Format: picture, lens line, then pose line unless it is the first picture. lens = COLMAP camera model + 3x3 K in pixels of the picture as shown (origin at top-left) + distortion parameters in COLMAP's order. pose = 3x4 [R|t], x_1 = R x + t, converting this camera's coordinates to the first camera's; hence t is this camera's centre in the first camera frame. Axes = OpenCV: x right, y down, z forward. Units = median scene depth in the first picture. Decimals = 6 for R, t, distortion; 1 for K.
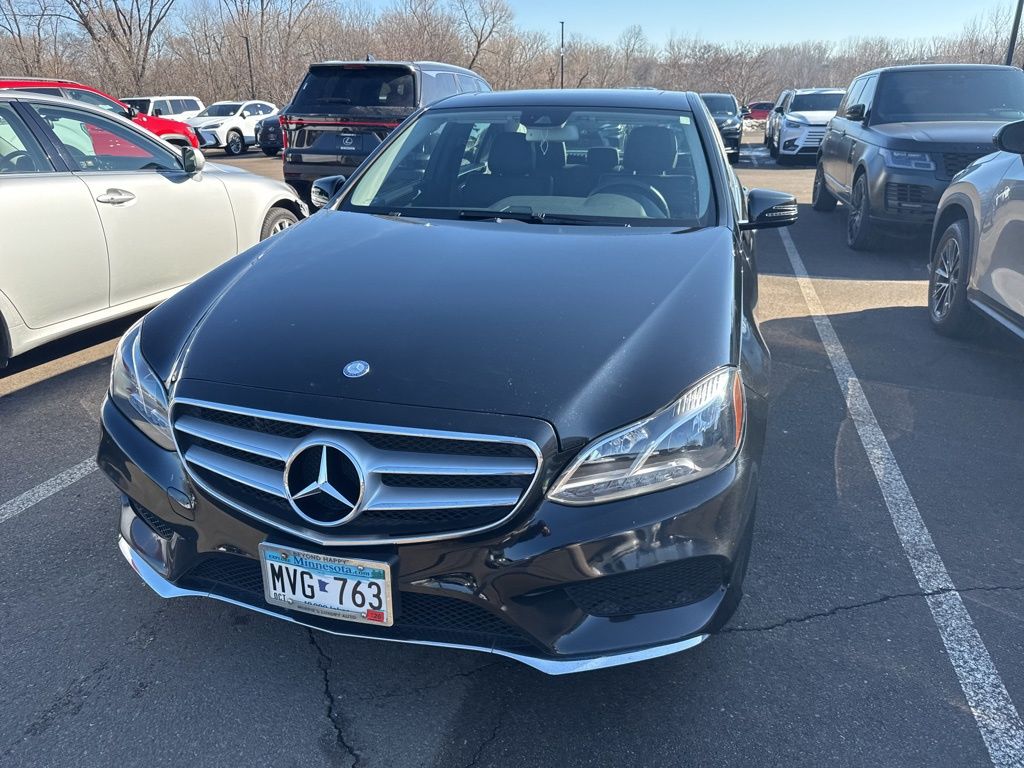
lens RADIAL K [[719.4, 0, 511.2], [0, 719.4, 352.1], [0, 0, 1]] dist [0.026055, -0.028750]
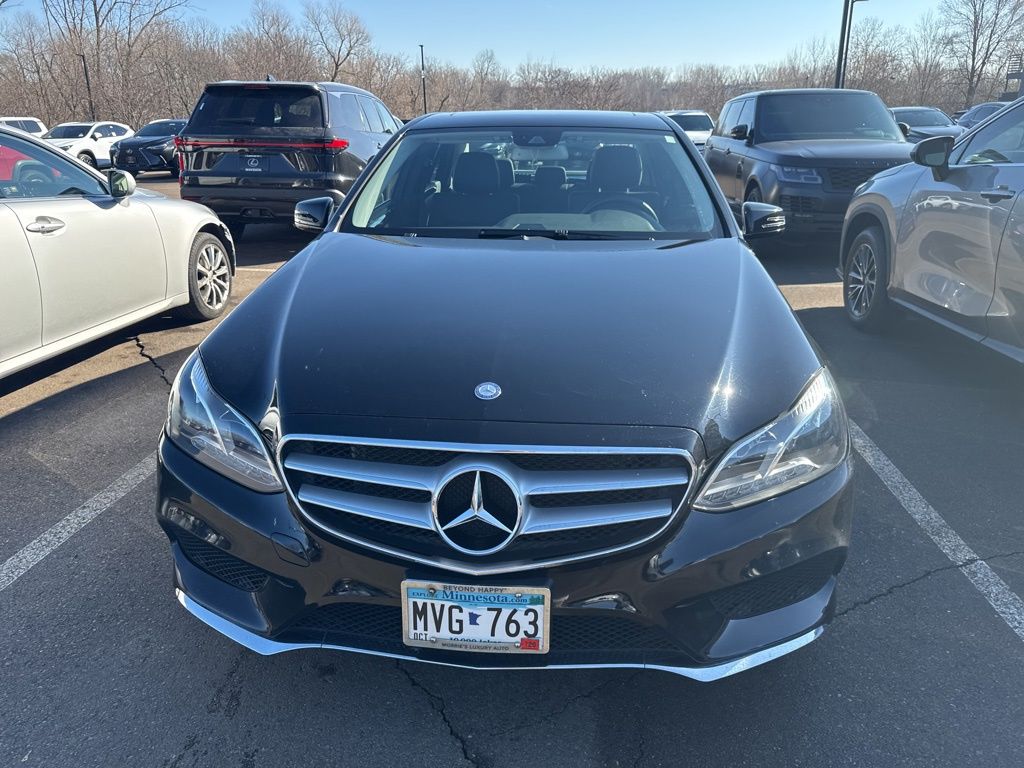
lens RADIAL K [[719.4, 0, 493.3], [0, 719.4, 340.7], [0, 0, 1]] dist [0.026055, -0.028750]
pose [[0.984311, -0.051728, 0.168692, -0.252579], [0.058545, 0.997647, -0.035687, -0.006334], [-0.166449, 0.045004, 0.985023, 0.022764]]
